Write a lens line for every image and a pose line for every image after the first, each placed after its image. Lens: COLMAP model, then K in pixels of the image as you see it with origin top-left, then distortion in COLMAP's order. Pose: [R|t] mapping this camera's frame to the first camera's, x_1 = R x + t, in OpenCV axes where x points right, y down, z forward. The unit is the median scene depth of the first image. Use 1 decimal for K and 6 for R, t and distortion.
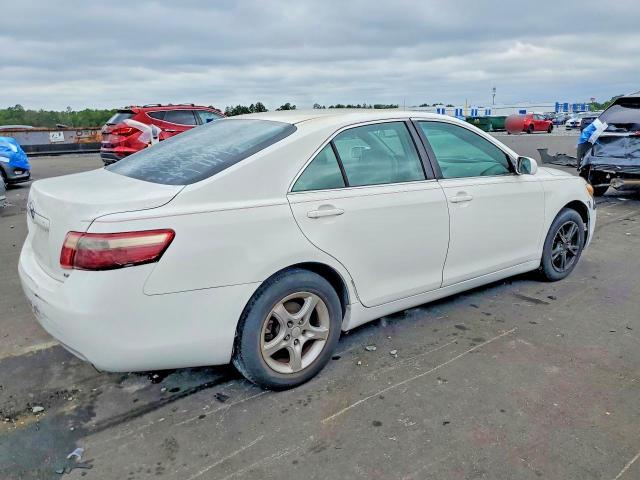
lens RADIAL K [[489.2, 0, 320.0], [0, 489.2, 240.0], [0, 0, 1]] dist [0.025674, 0.000881]
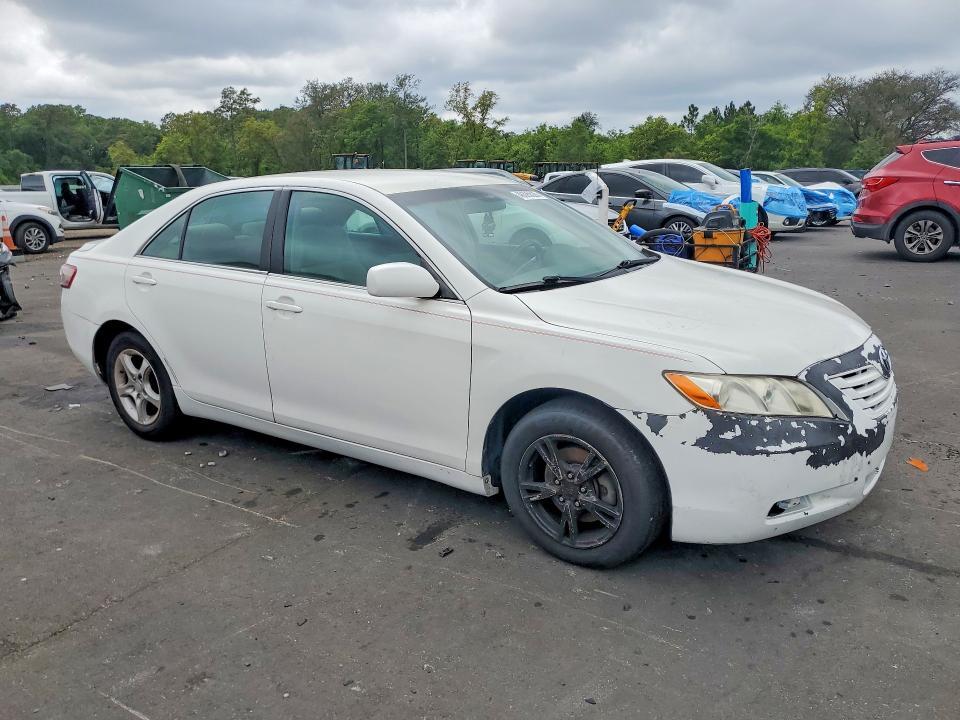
lens RADIAL K [[733.8, 0, 480.0], [0, 733.8, 360.0], [0, 0, 1]] dist [0.025674, 0.000881]
pose [[0.327565, 0.241664, -0.913400, 1.611486], [-0.213434, 0.960674, 0.177630, -0.305127], [0.920406, 0.136765, 0.366263, 1.060480]]
